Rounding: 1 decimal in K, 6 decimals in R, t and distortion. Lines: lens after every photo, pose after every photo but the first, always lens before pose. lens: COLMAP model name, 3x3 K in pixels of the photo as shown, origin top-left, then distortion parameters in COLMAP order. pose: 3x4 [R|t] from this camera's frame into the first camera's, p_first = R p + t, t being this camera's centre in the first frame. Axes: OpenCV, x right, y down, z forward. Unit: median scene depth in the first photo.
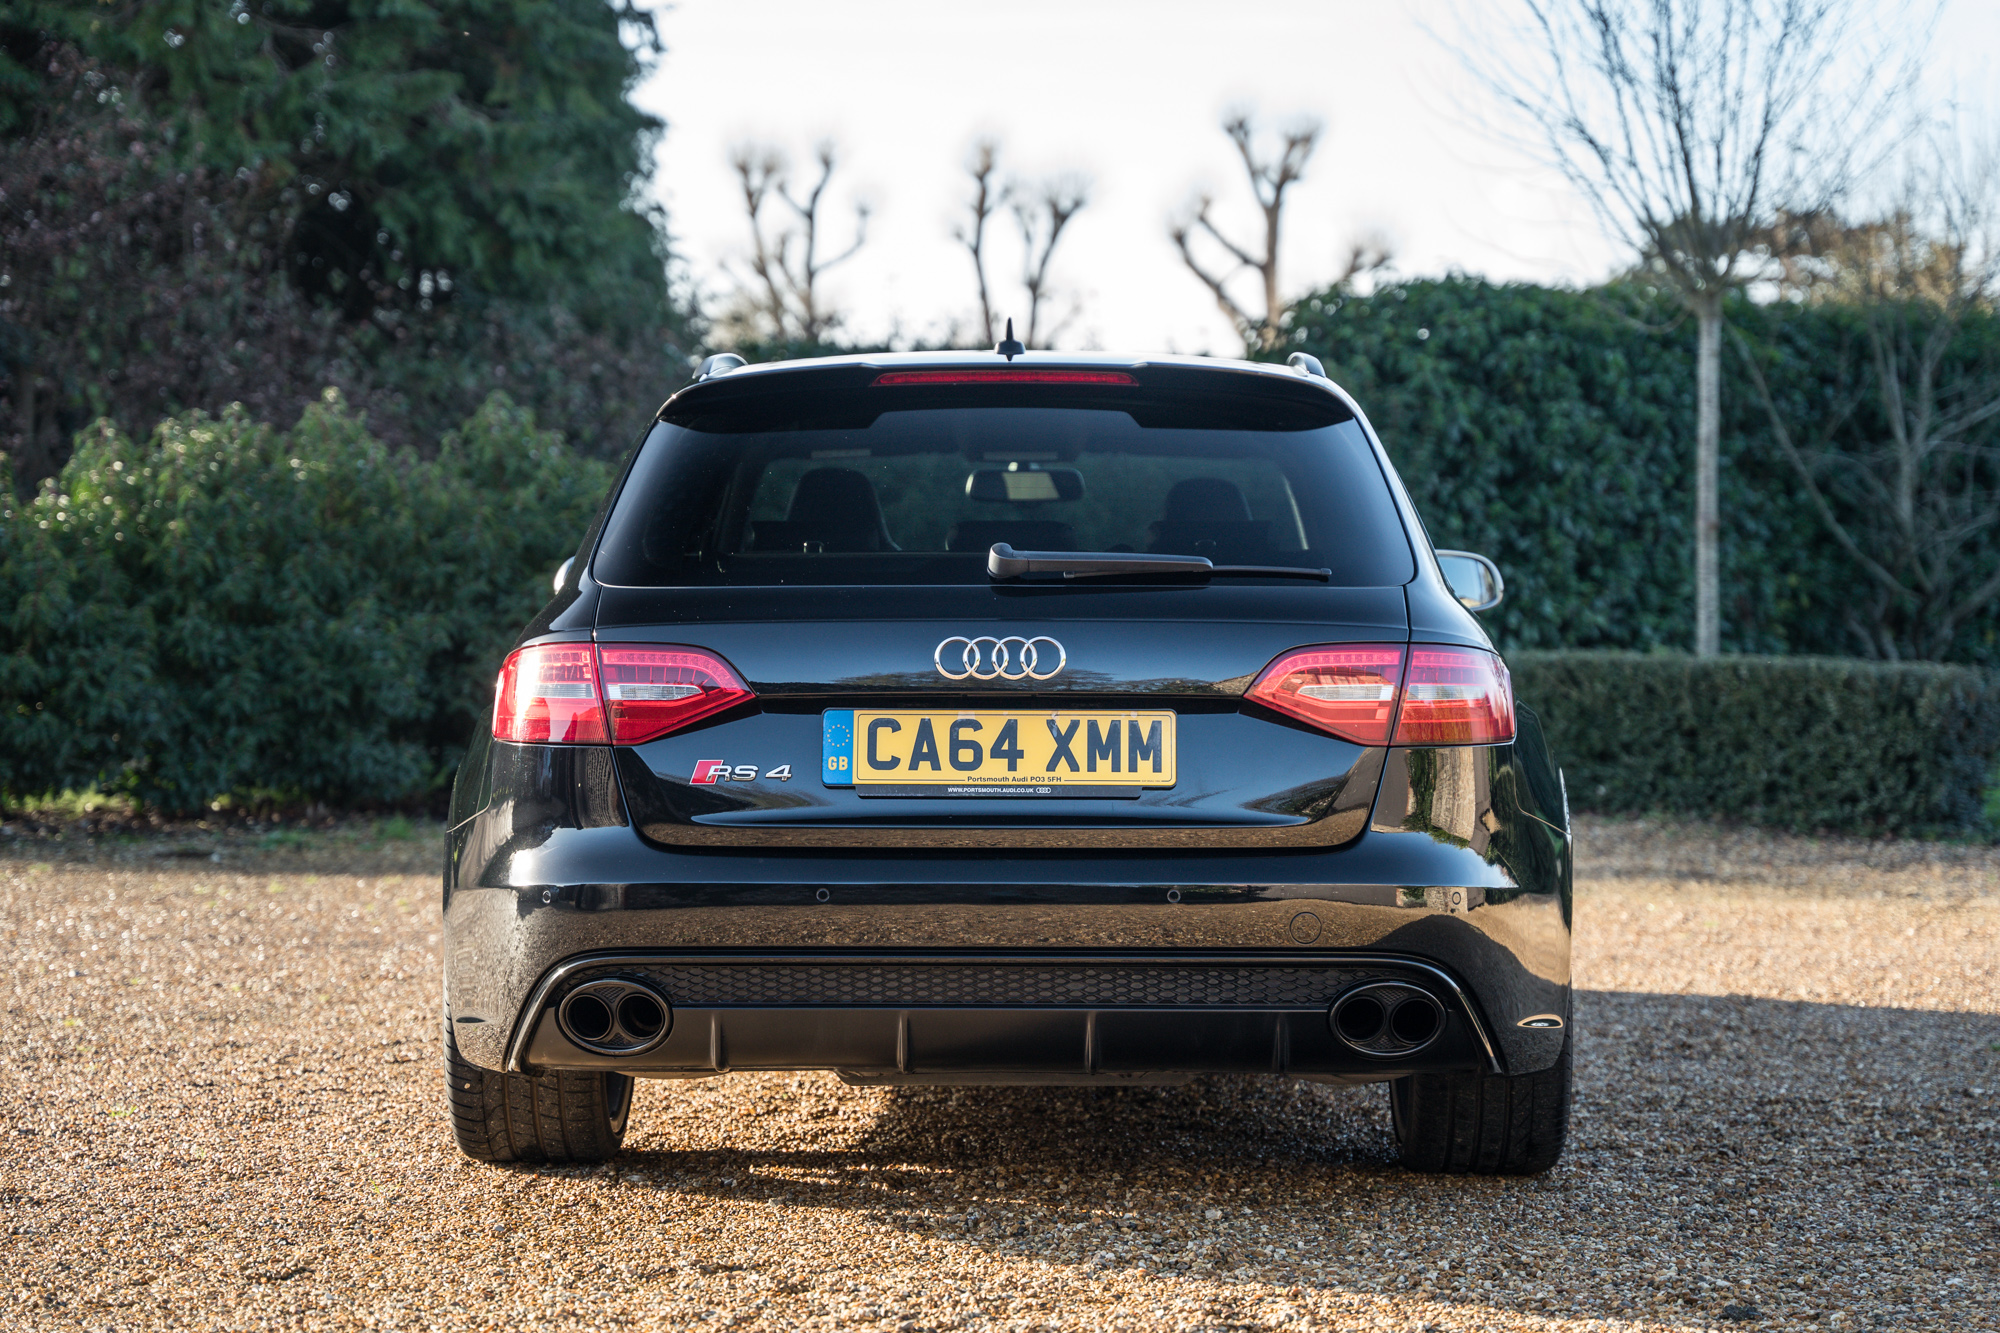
lens RADIAL K [[4090.9, 0, 973.4], [0, 4090.9, 666.9], [0, 0, 1]] dist [0.175647, -0.112326]
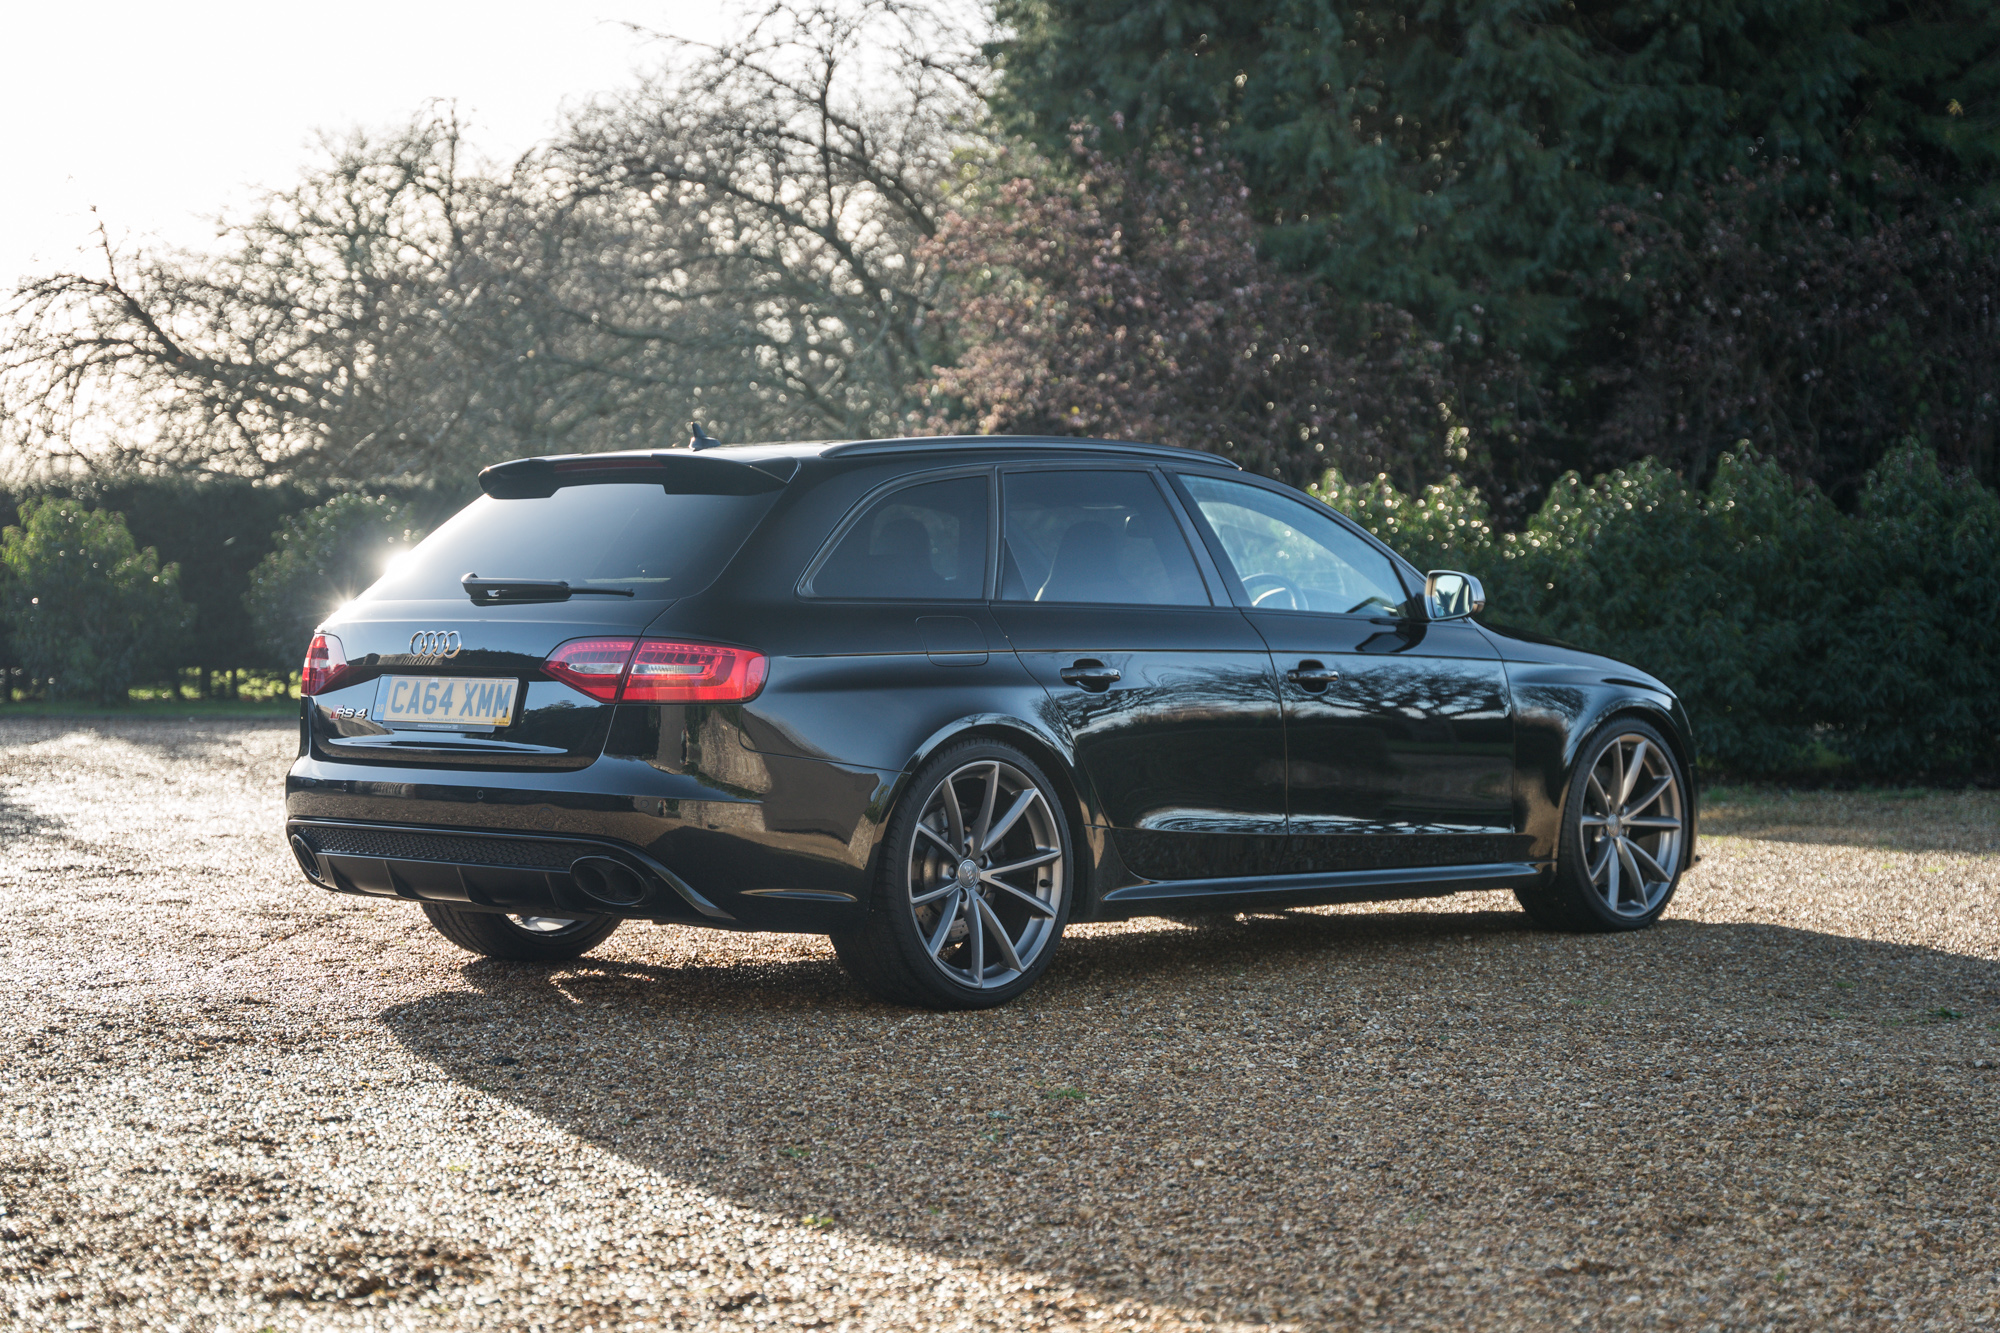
lens RADIAL K [[3550.6, 0, 1000.0], [0, 3550.6, 666.5], [0, 0, 1]] dist [0.117366, 0.224774]
pose [[0.750900, 0.010513, -0.660333, 0.595574], [-0.010949, 0.999934, 0.003469, -0.000461], [0.660325, 0.004625, 0.750965, 0.048523]]
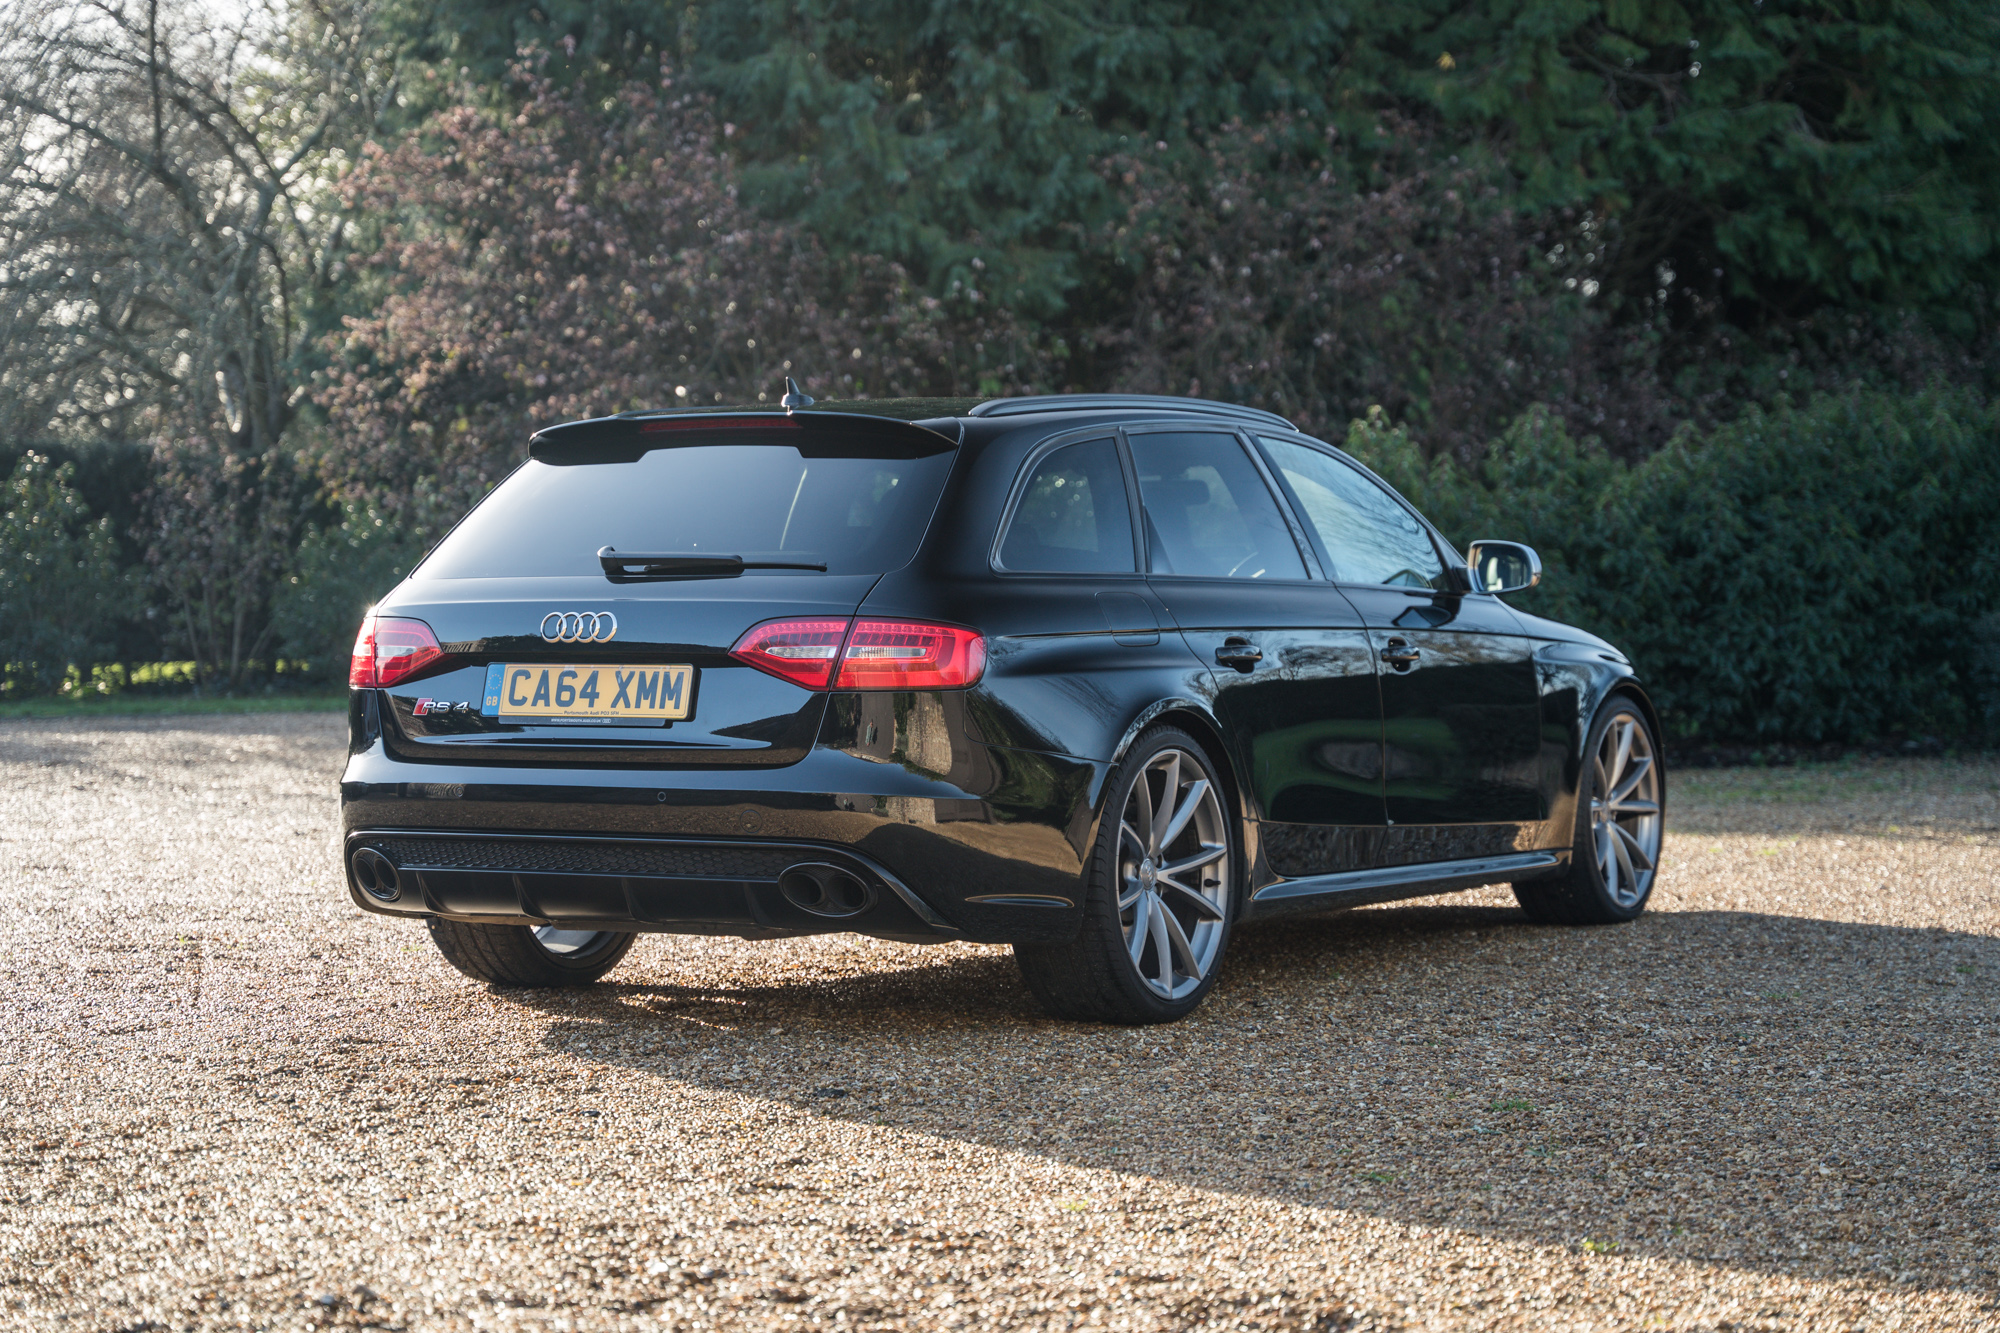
lens RADIAL K [[3895.5, 0, 1000.0], [0, 3895.5, 666.5], [0, 0, 1]] dist [0.237003, -0.243597]
pose [[0.885199, 0.003073, -0.465203, 0.414861], [-0.000832, 0.999987, 0.005022, 0.002372], [0.465212, -0.004058, 0.885190, -0.073165]]
